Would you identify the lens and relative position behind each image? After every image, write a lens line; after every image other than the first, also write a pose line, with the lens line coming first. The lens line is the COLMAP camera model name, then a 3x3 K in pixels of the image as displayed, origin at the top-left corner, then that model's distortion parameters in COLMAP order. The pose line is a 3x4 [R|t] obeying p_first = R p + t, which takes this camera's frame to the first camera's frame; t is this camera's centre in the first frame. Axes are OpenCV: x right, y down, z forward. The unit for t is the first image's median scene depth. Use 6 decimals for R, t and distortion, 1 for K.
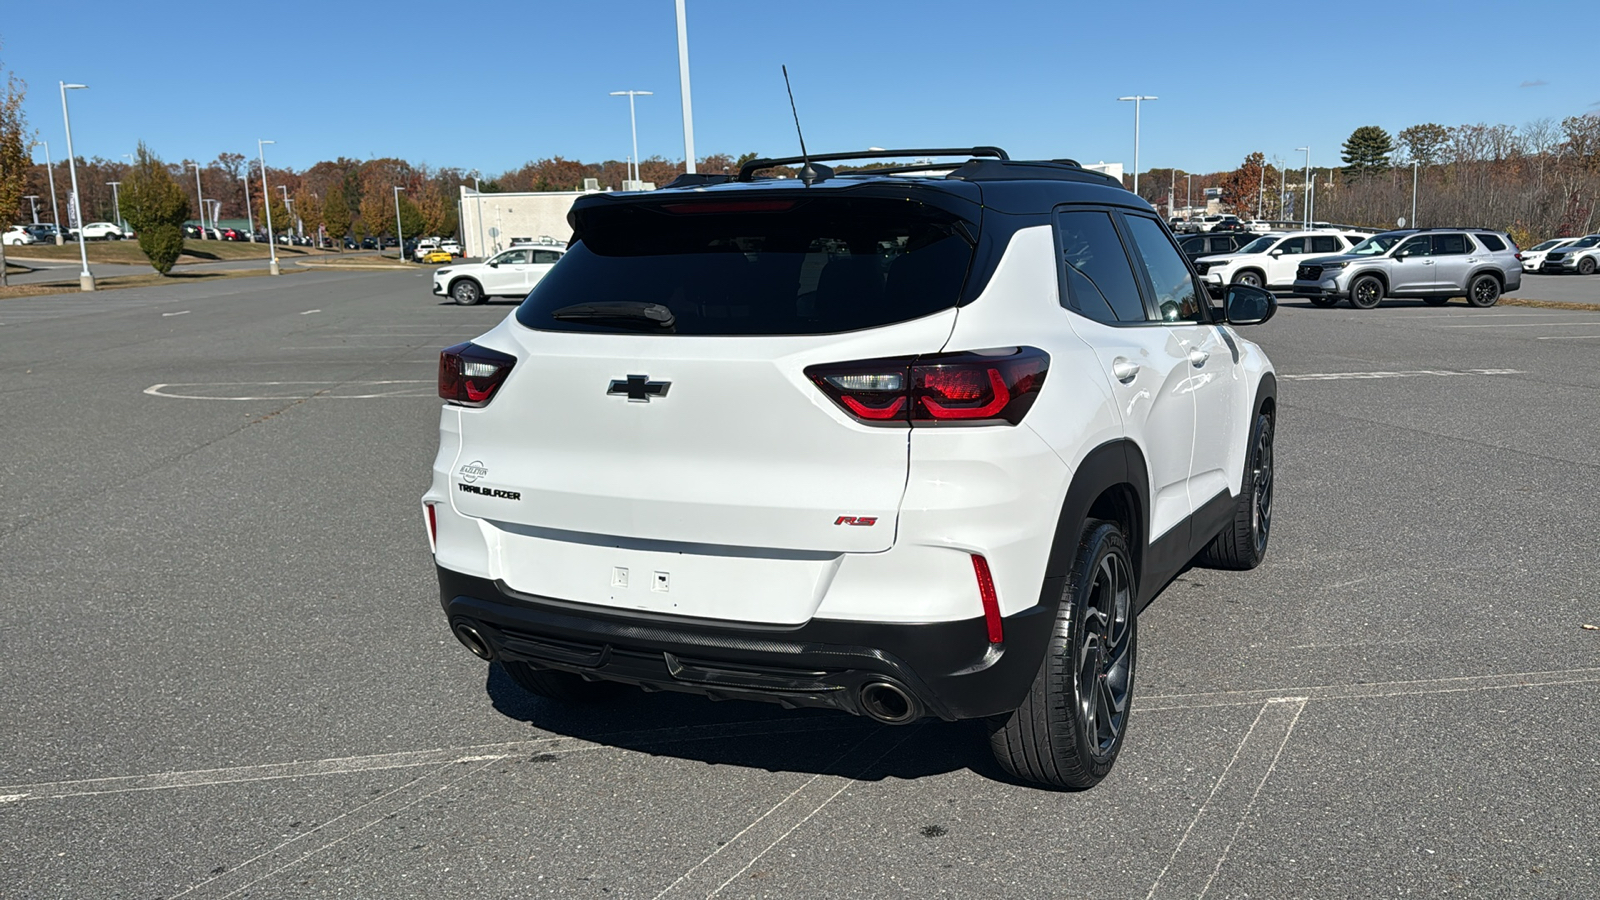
lens RADIAL K [[1285.2, 0, 826.0], [0, 1285.2, 453.7], [0, 0, 1]] dist [0.106350, -0.151941]
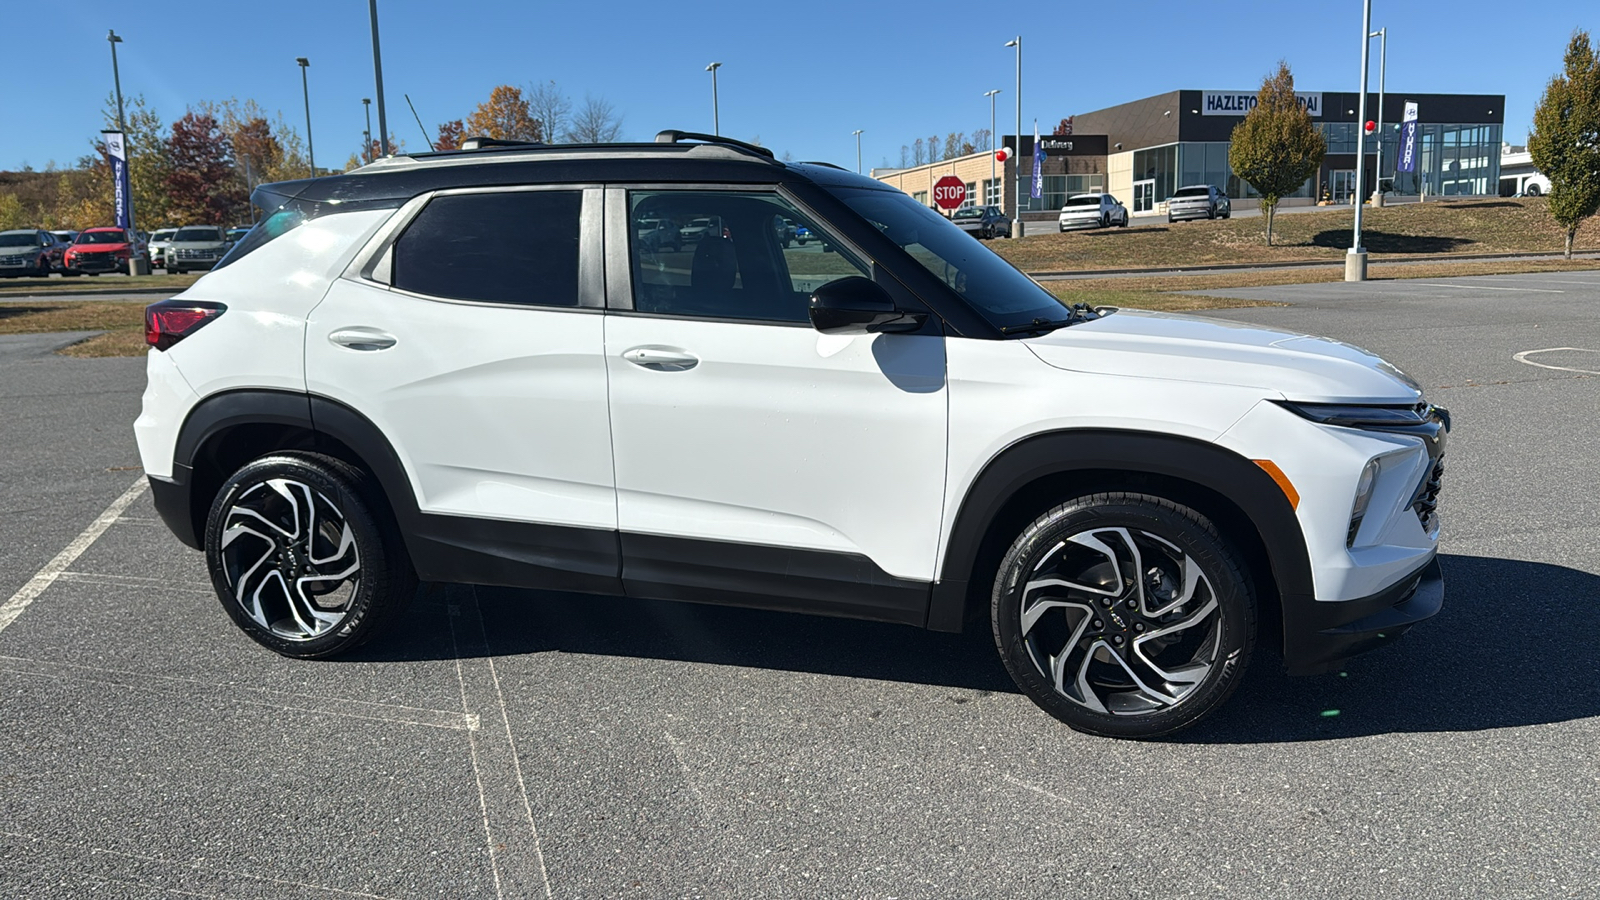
lens RADIAL K [[1265.3, 0, 839.2], [0, 1265.3, 483.8], [0, 0, 1]] dist [0.120185, -0.192450]
pose [[0.180957, 0.198142, -0.963325, 0.147438], [-0.138337, 0.974885, 0.174533, -0.020304], [0.973713, 0.101680, 0.203822, 0.124697]]
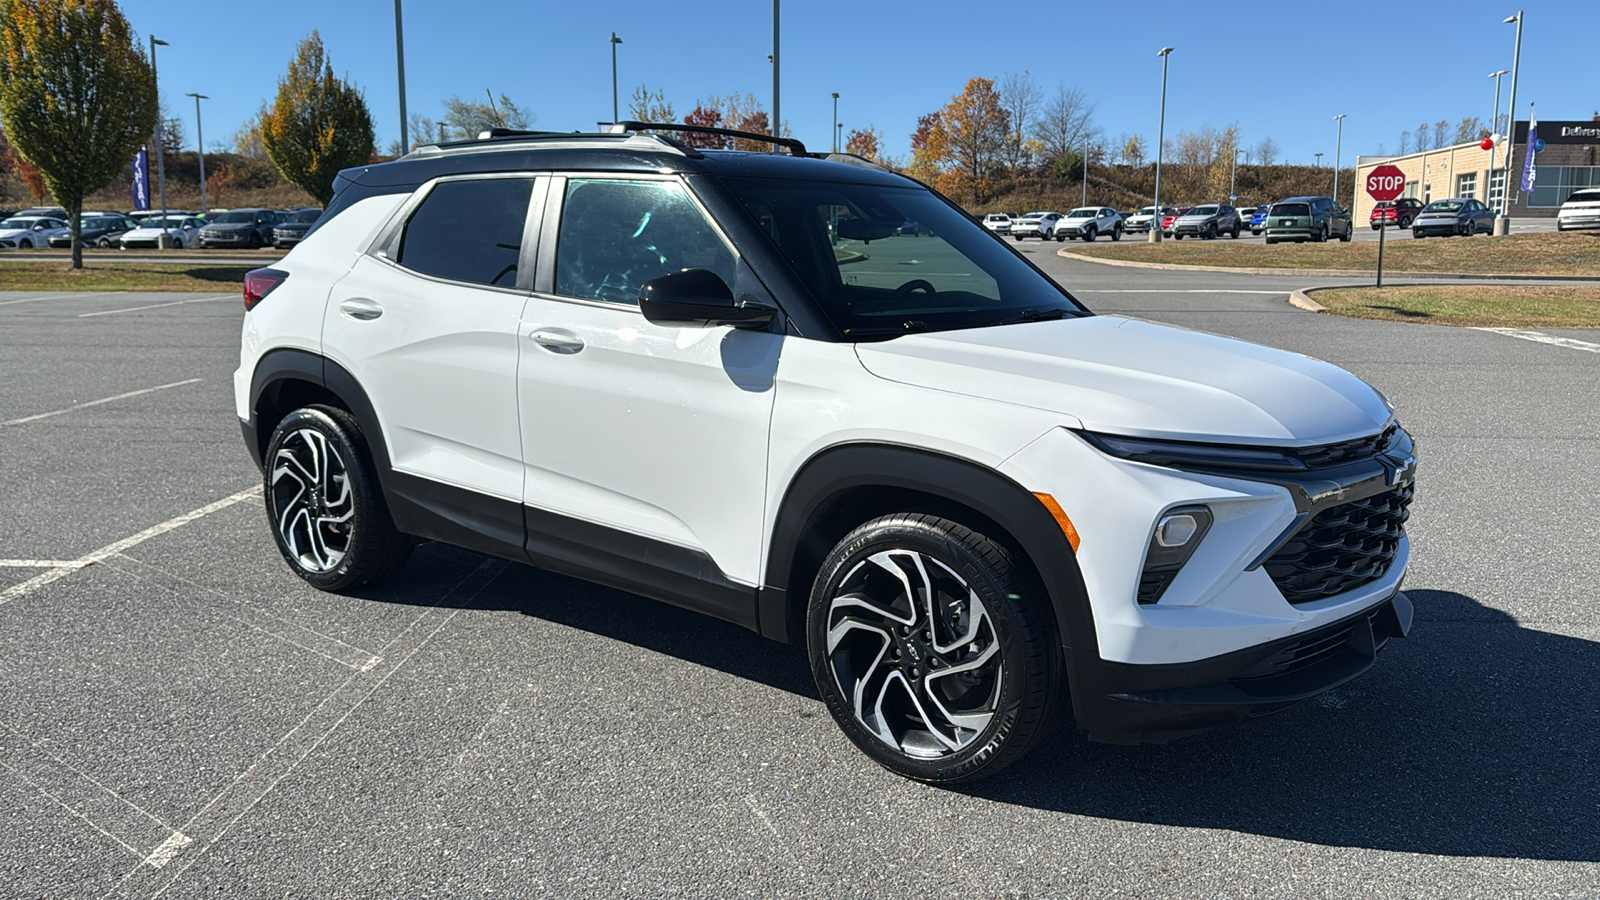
lens RADIAL K [[1265.3, 0, 839.2], [0, 1265.3, 483.8], [0, 0, 1]] dist [0.120185, -0.192450]
pose [[-0.177441, 0.206332, -0.962259, 0.144407], [-0.159737, 0.958770, 0.235040, -0.028077], [0.971081, 0.195413, -0.137166, 0.173265]]
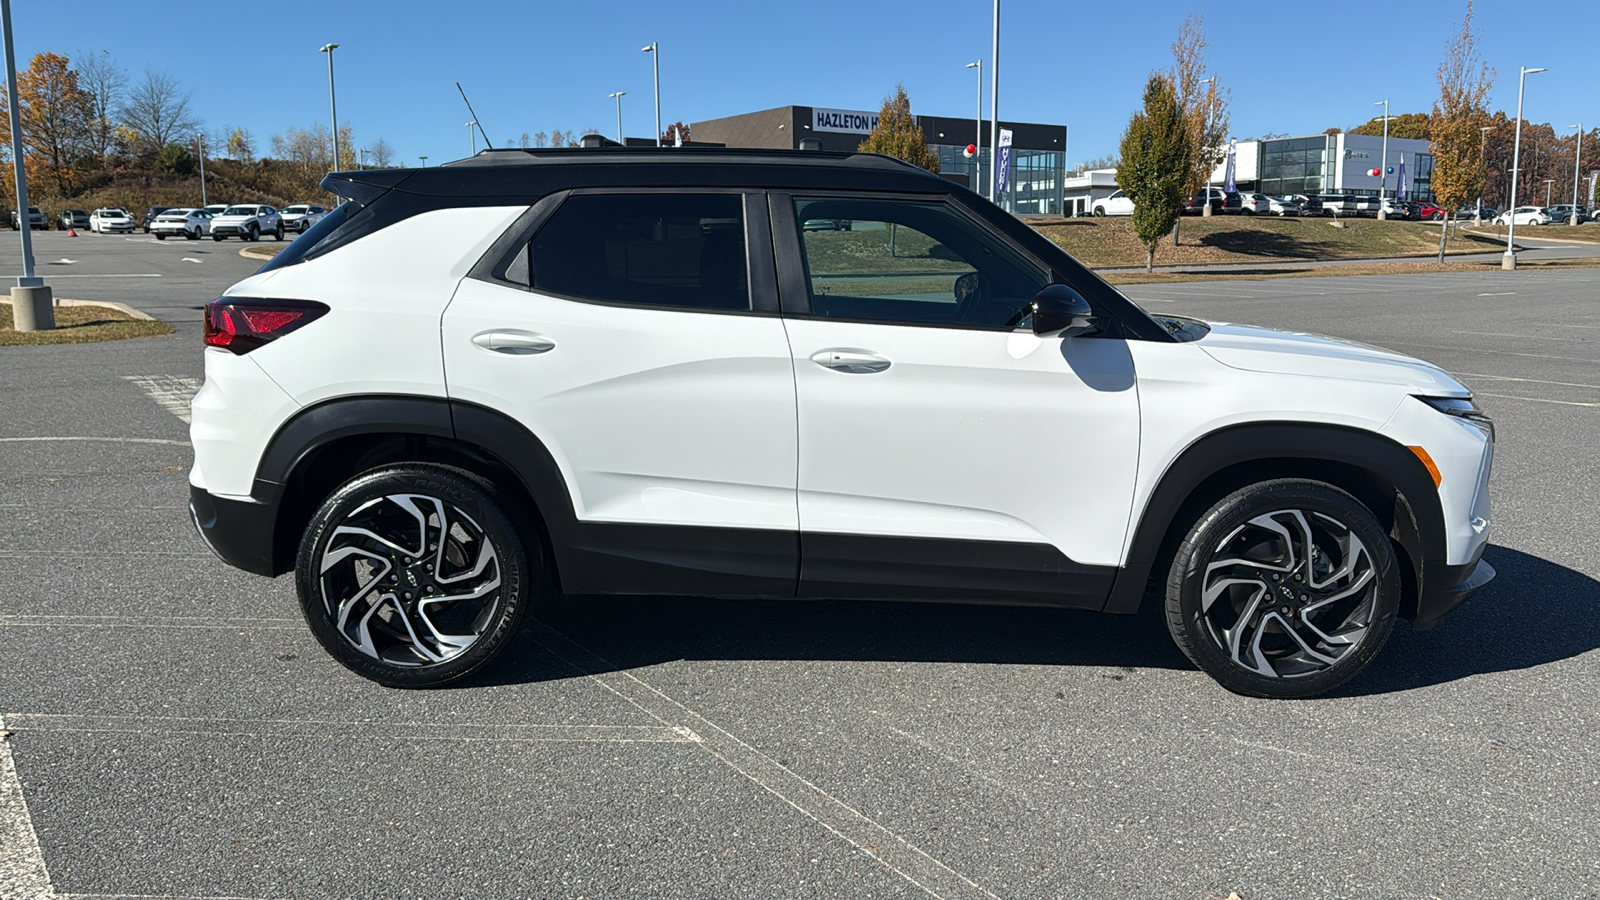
lens RADIAL K [[1260.2, 0, 828.5], [0, 1260.2, 438.9], [0, 0, 1]] dist [0.129696, -0.174561]
pose [[0.461816, 0.158021, -0.872786, 0.134240], [-0.153127, 0.983431, 0.097030, -0.013345], [0.873658, 0.088837, 0.478362, 0.076756]]
